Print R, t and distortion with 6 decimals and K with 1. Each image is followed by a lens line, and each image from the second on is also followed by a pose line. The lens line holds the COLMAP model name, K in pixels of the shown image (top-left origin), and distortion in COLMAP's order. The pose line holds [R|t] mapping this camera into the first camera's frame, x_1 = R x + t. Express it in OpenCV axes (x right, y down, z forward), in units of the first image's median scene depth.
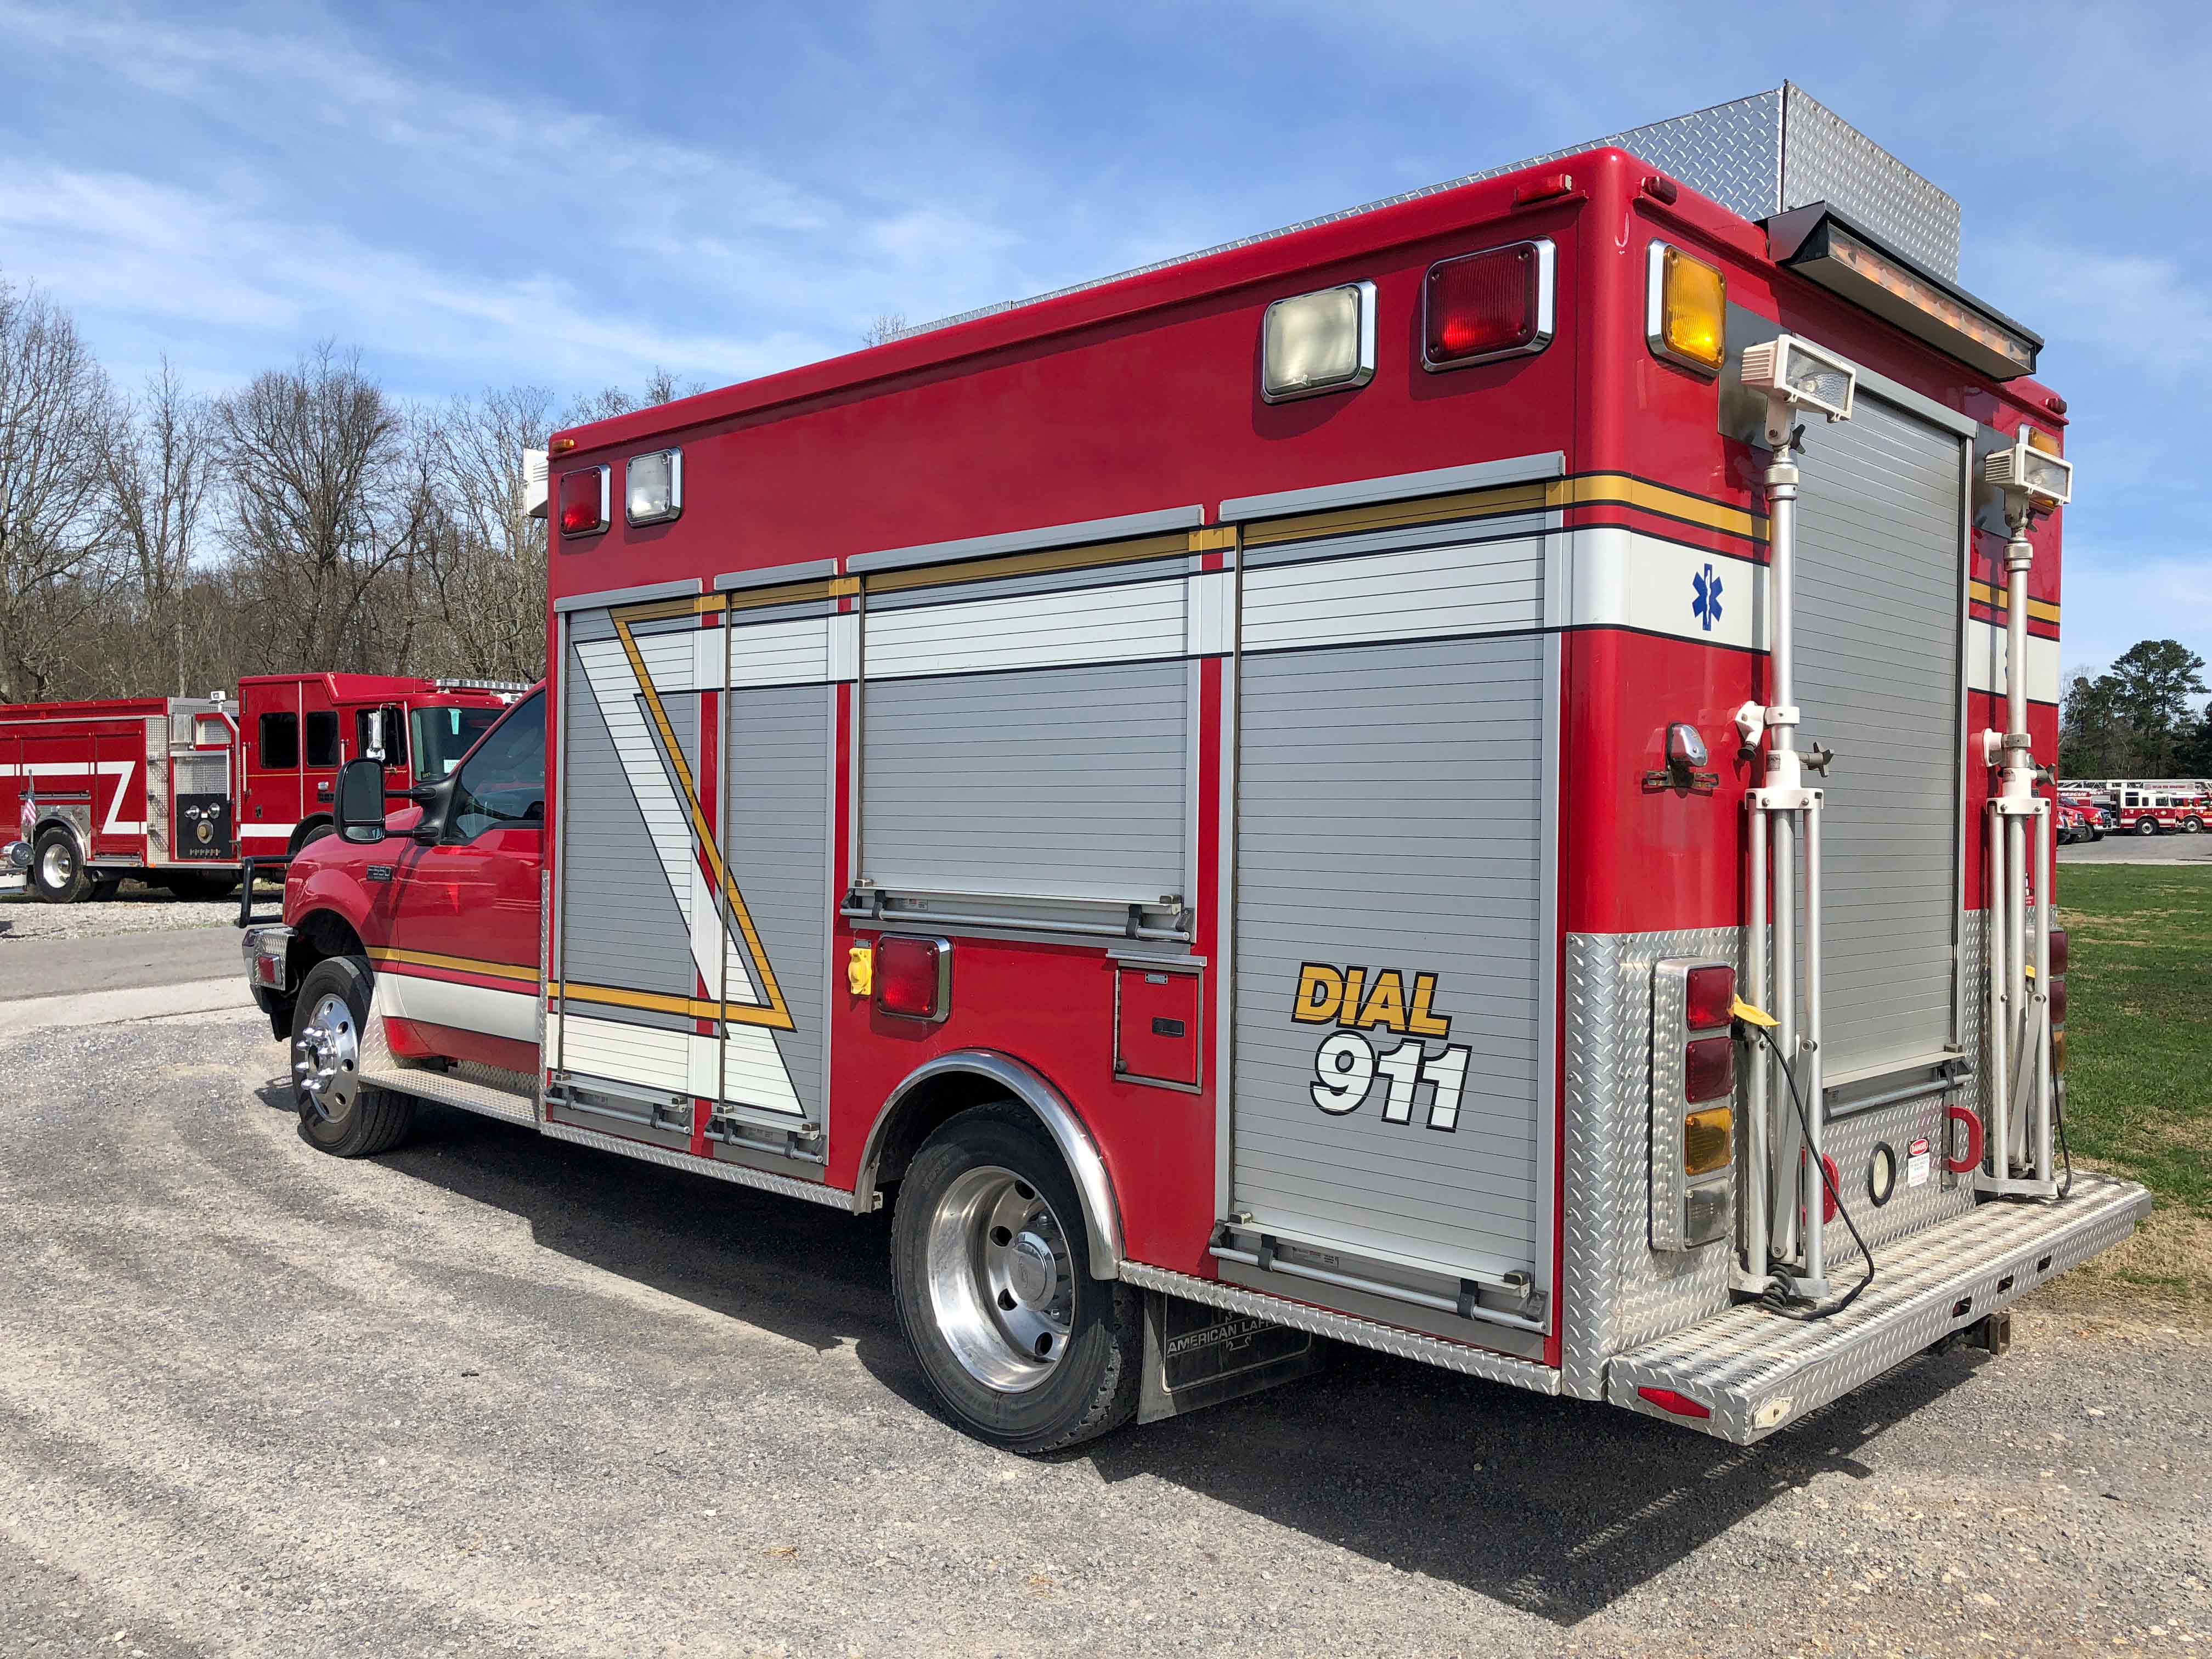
lens RADIAL K [[1765.8, 0, 1108.3], [0, 1765.8, 807.0], [0, 0, 1]] dist [0.044485, -0.014308]
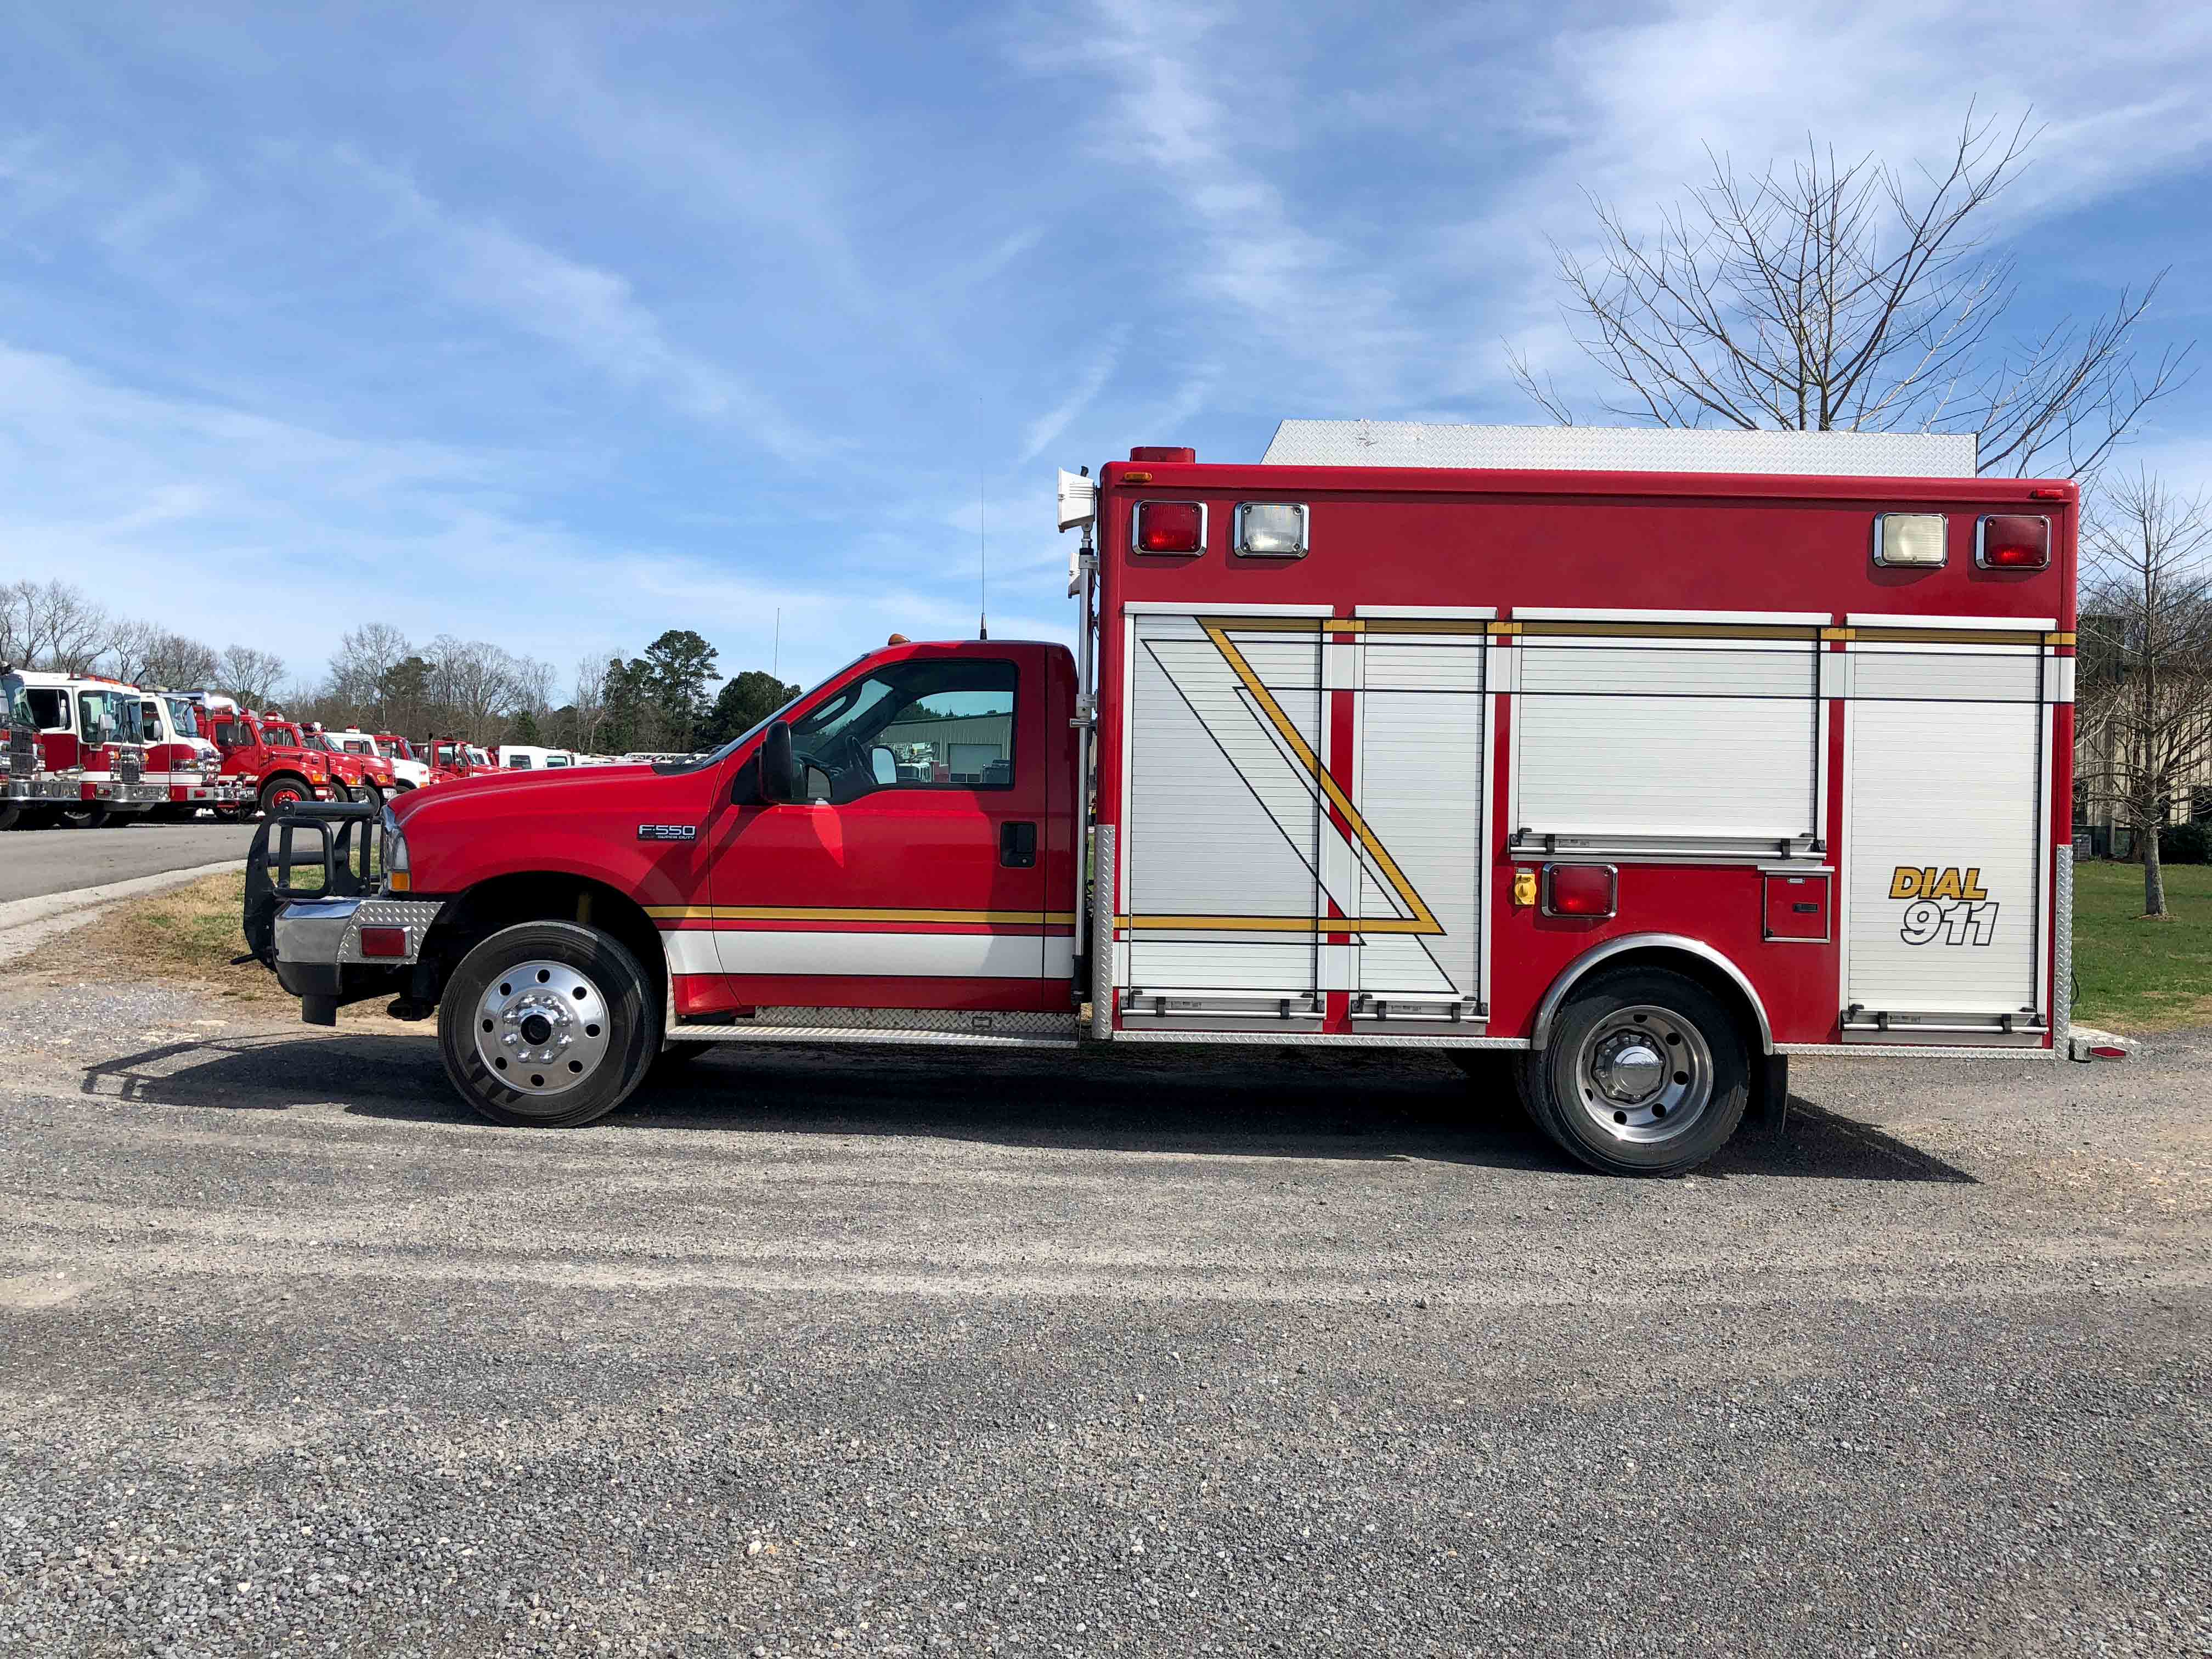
lens RADIAL K [[1765.8, 0, 1106.6], [0, 1765.8, 823.8], [0, 0, 1]] dist [0.044485, -0.014308]
pose [[0.721362, -0.004385, 0.692544, -1.437399], [-0.015423, 0.999630, 0.022394, 0.009652], [-0.692386, -0.026835, 0.721028, 0.165028]]
